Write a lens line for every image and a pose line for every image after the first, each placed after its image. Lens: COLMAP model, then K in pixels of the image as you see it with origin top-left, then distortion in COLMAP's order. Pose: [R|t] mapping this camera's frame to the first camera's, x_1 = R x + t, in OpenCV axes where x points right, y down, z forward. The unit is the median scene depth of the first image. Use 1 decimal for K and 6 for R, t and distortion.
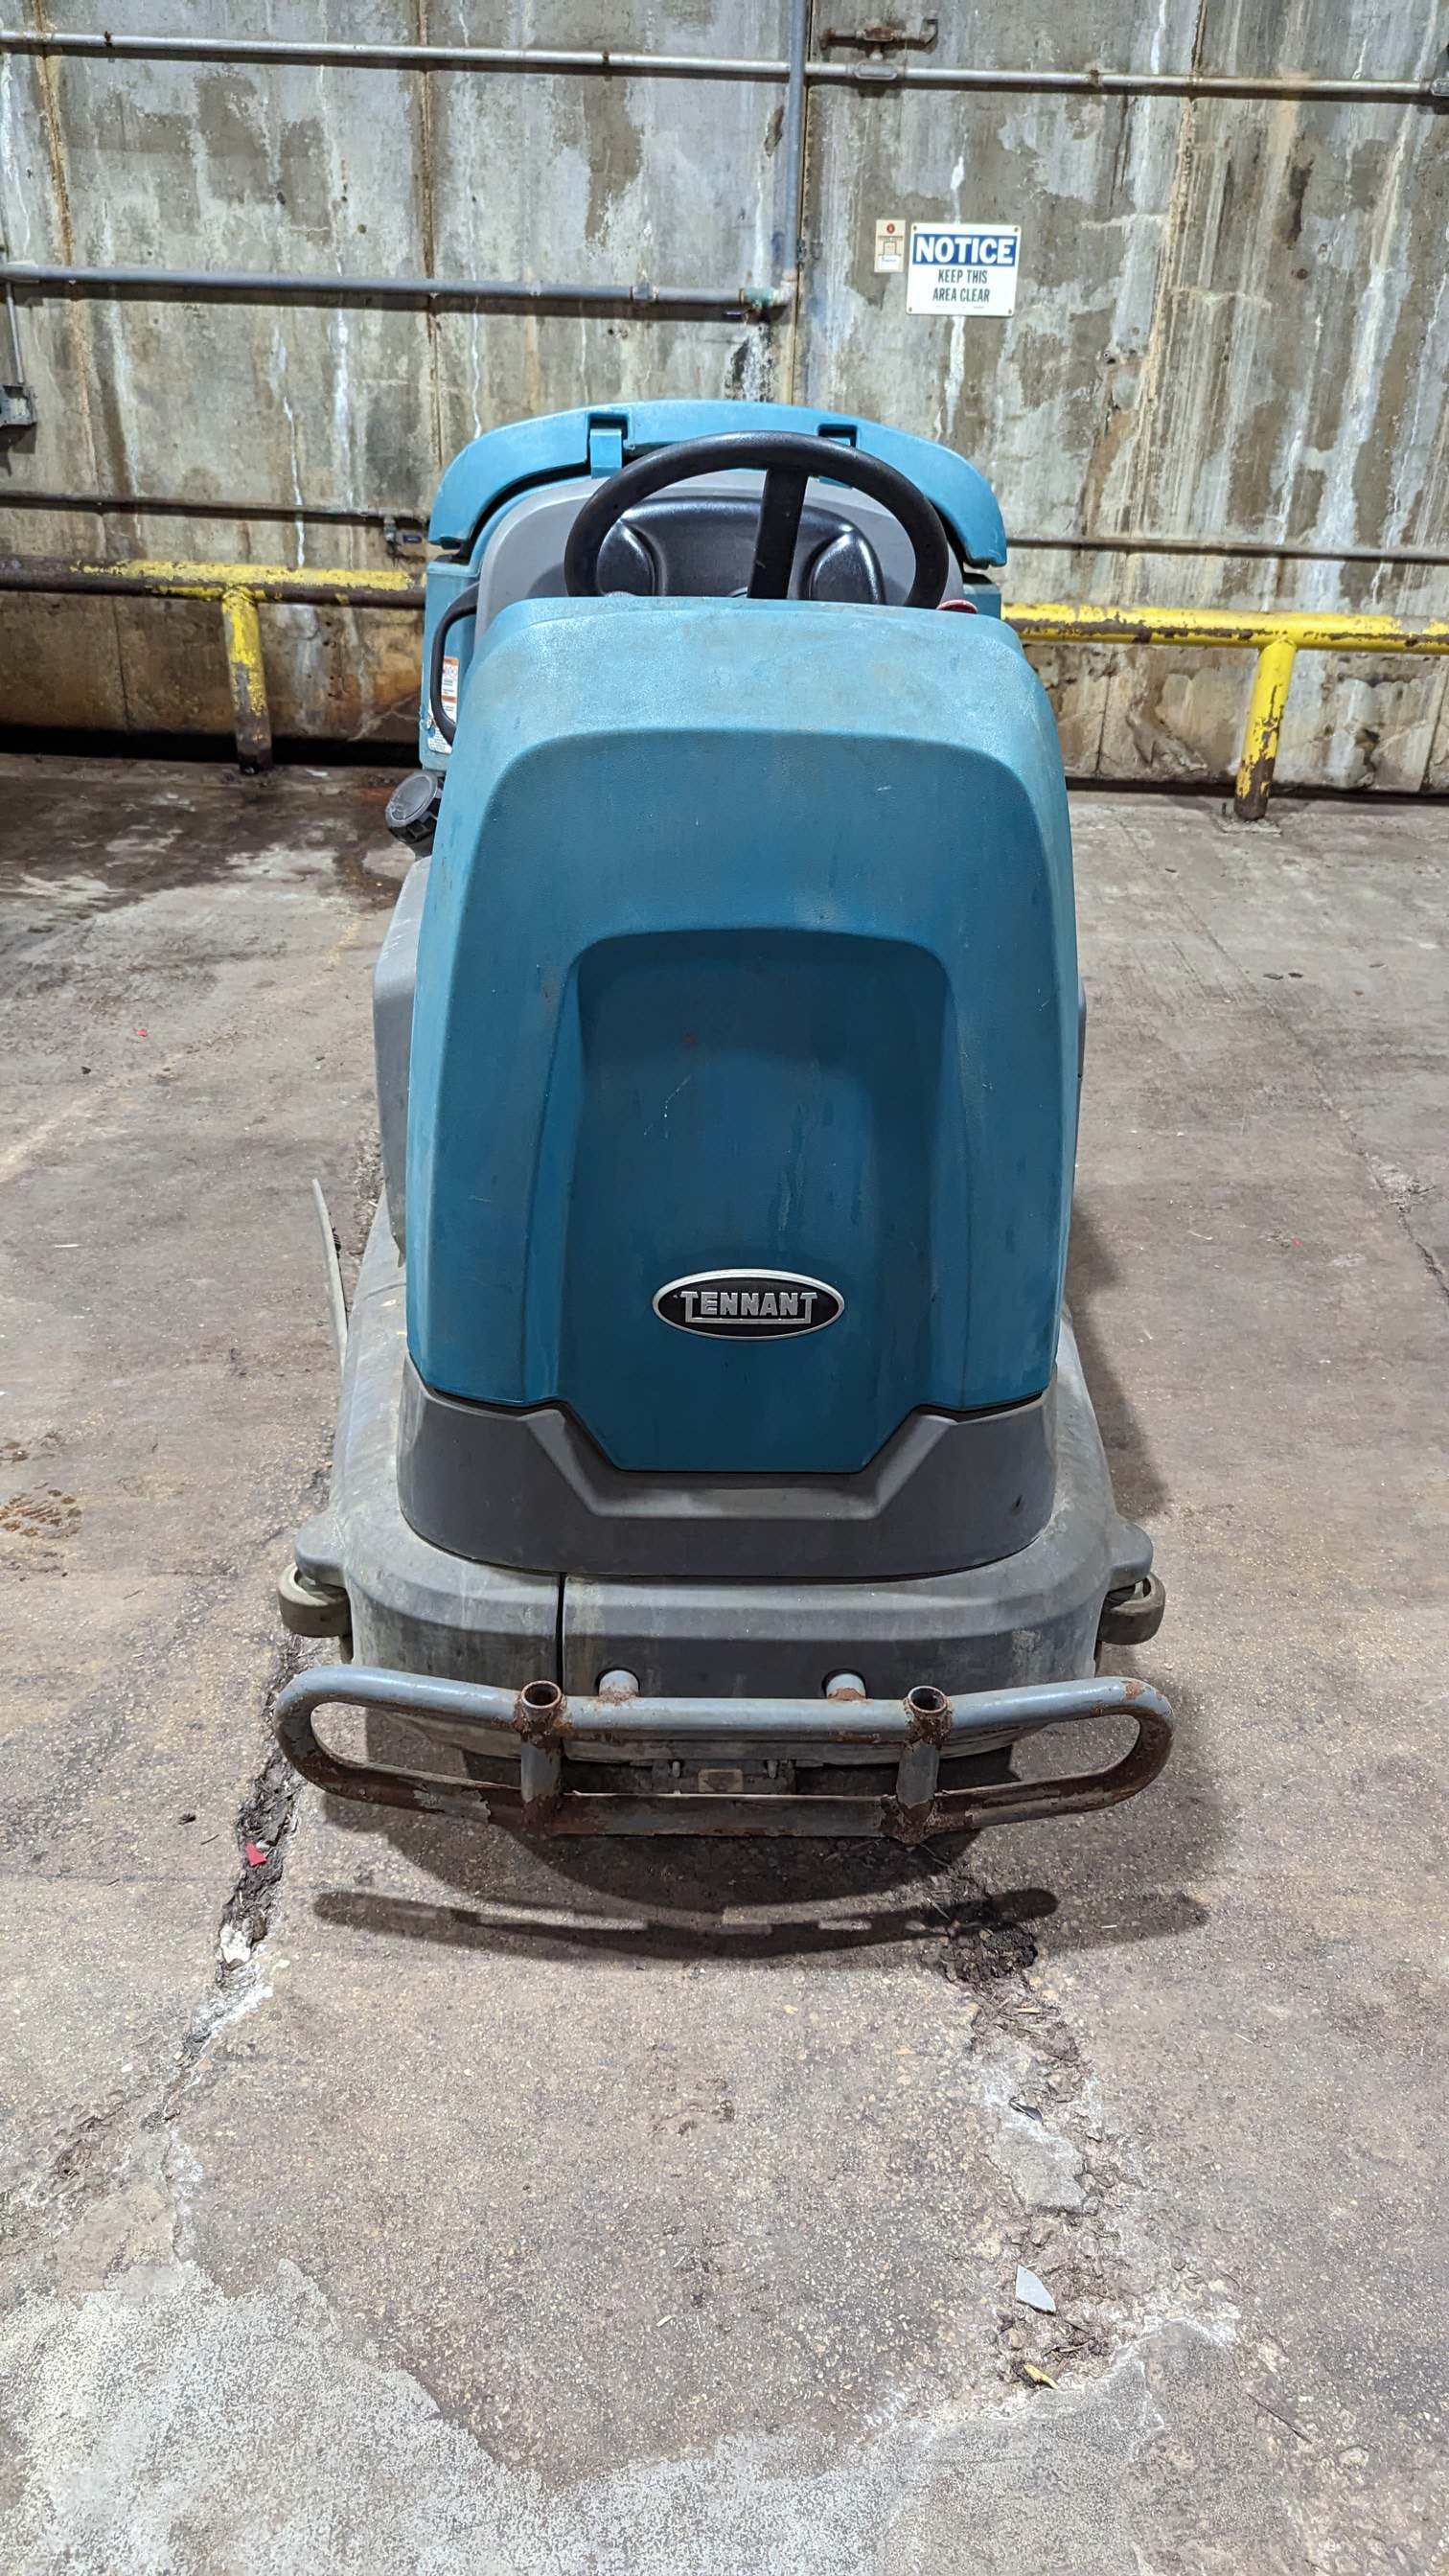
lens RADIAL K [[1817.3, 0, 723.2], [0, 1817.3, 1291.1], [0, 0, 1]] dist [0.032338, -0.019702]
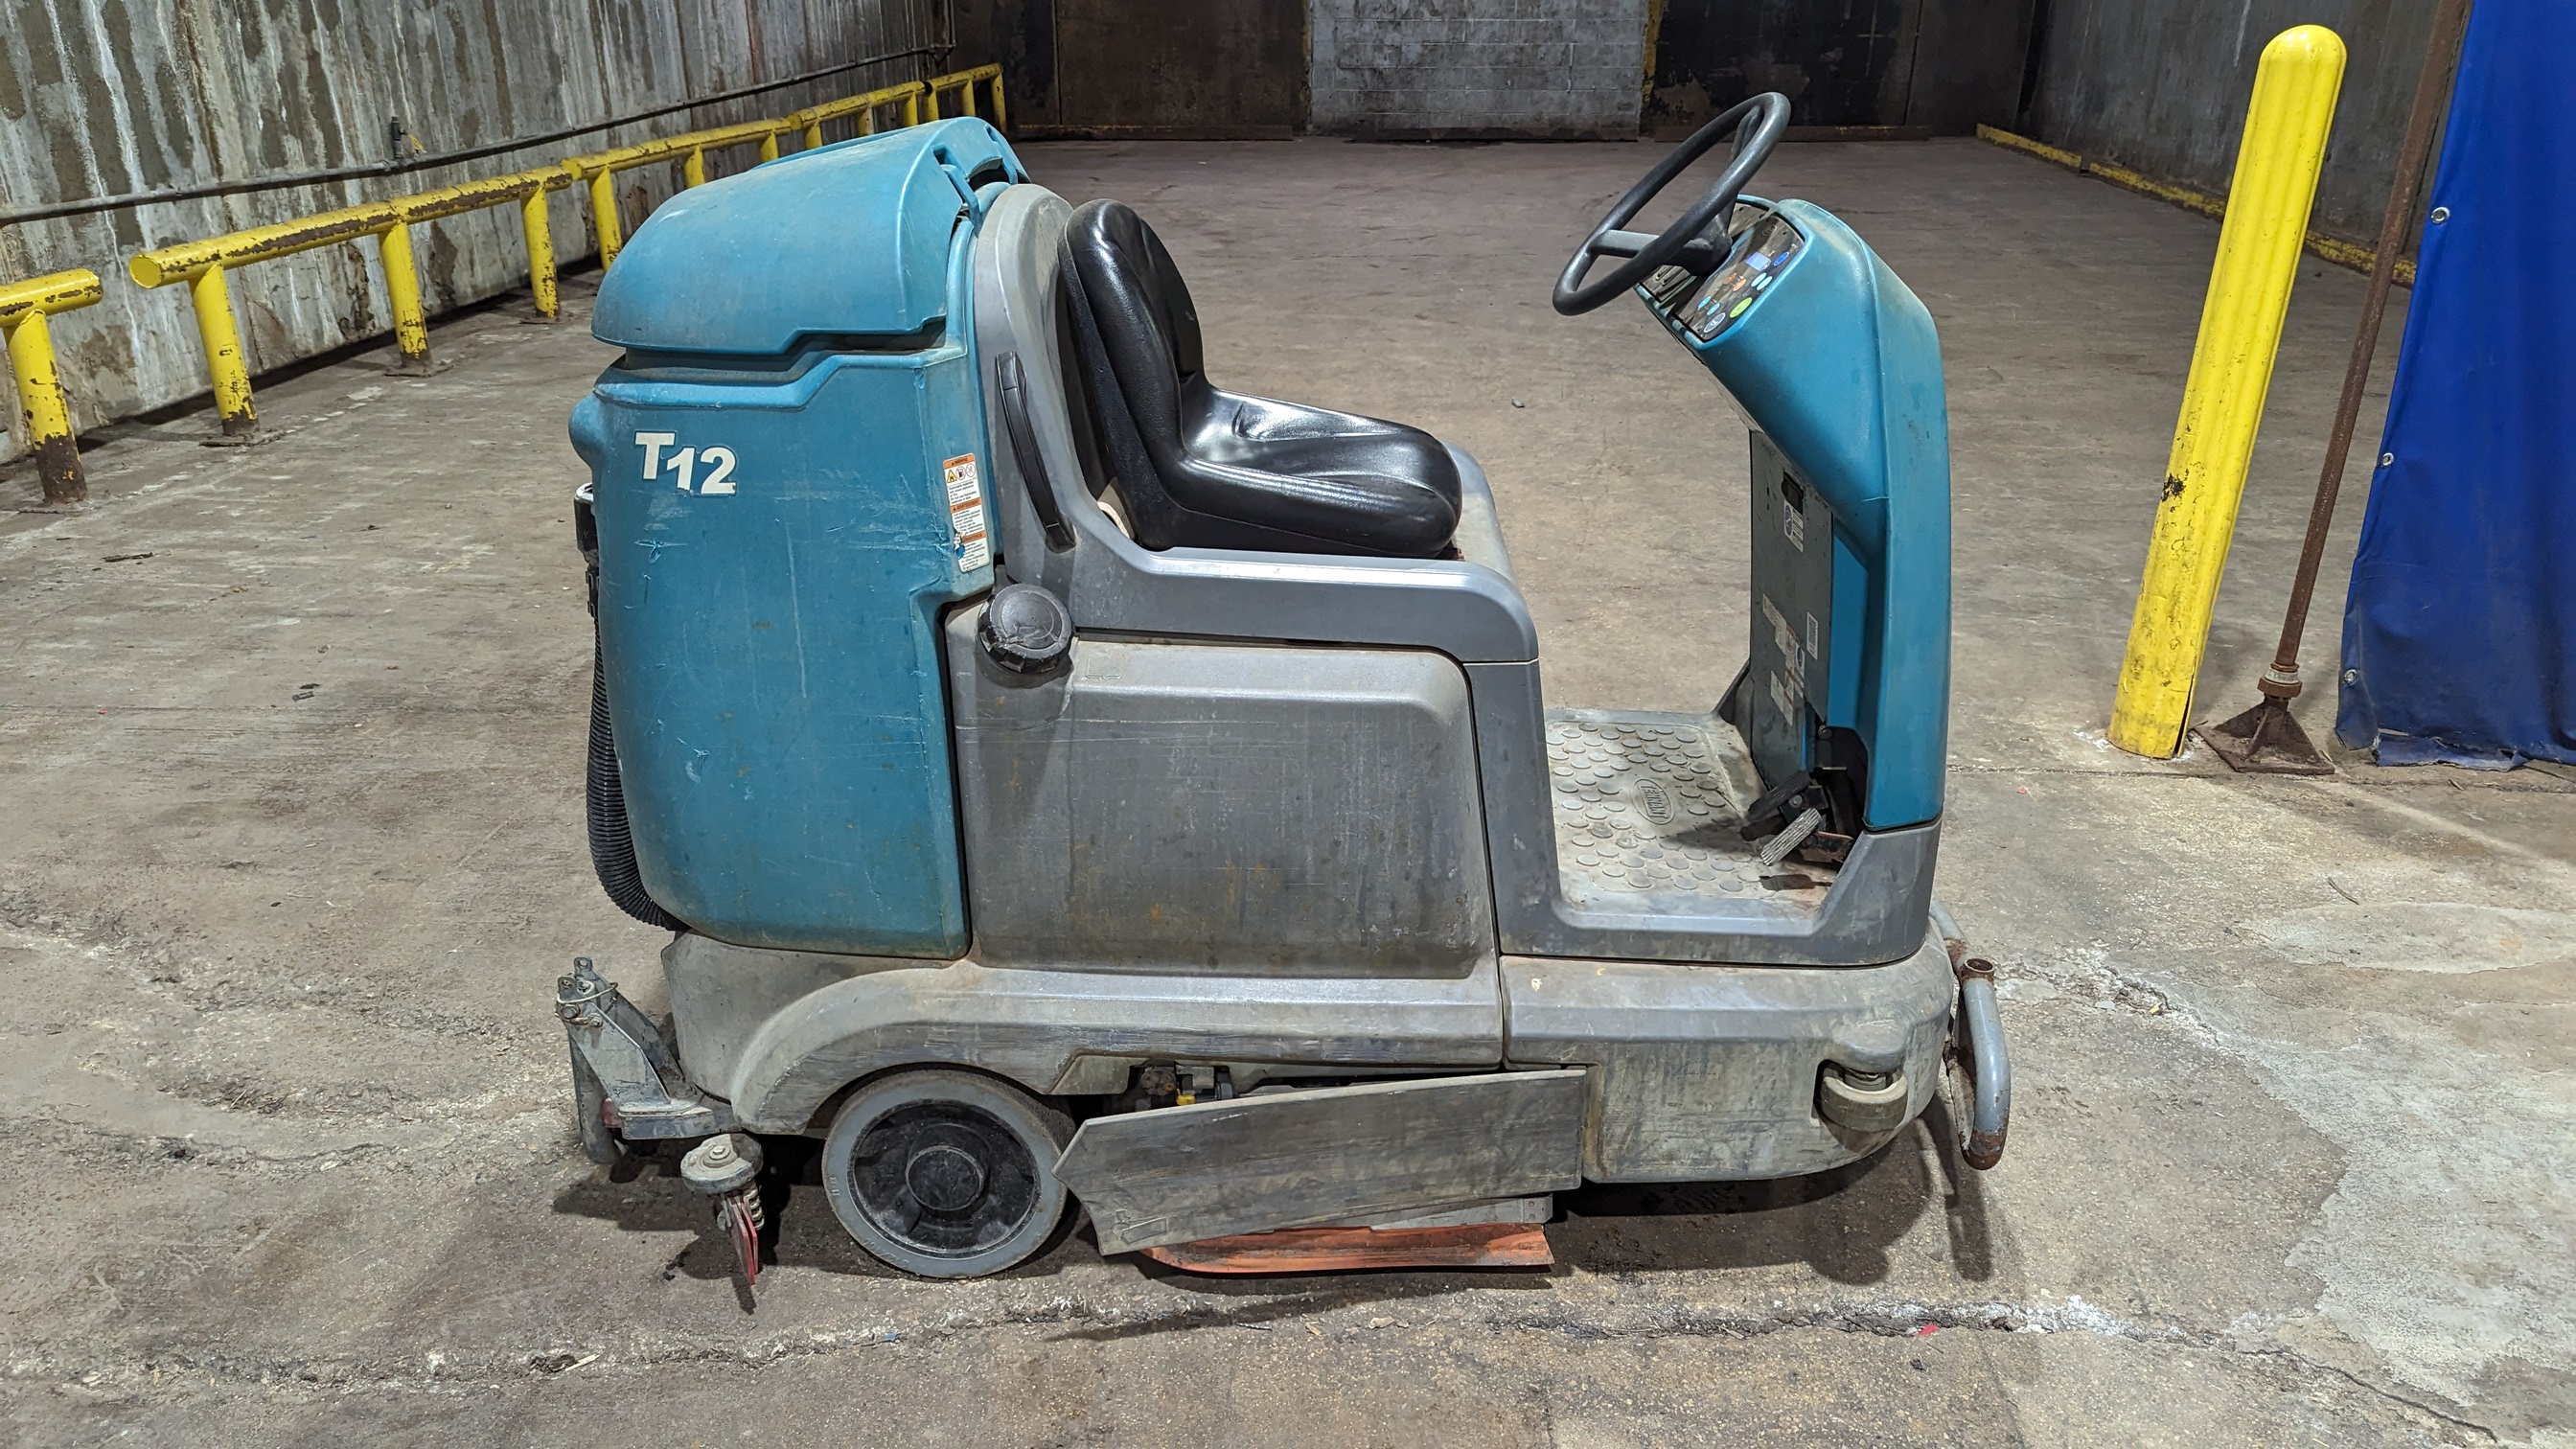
lens RADIAL K [[1817.3, 0, 1281.6], [0, 1817.3, 733.5], [0, 0, 1]] dist [0.032338, -0.019702]
pose [[0.063241, -0.416942, 0.906730, -0.827219], [0.480822, 0.808880, 0.338412, -0.402102], [-0.874534, 0.414575, 0.251630, 0.659764]]
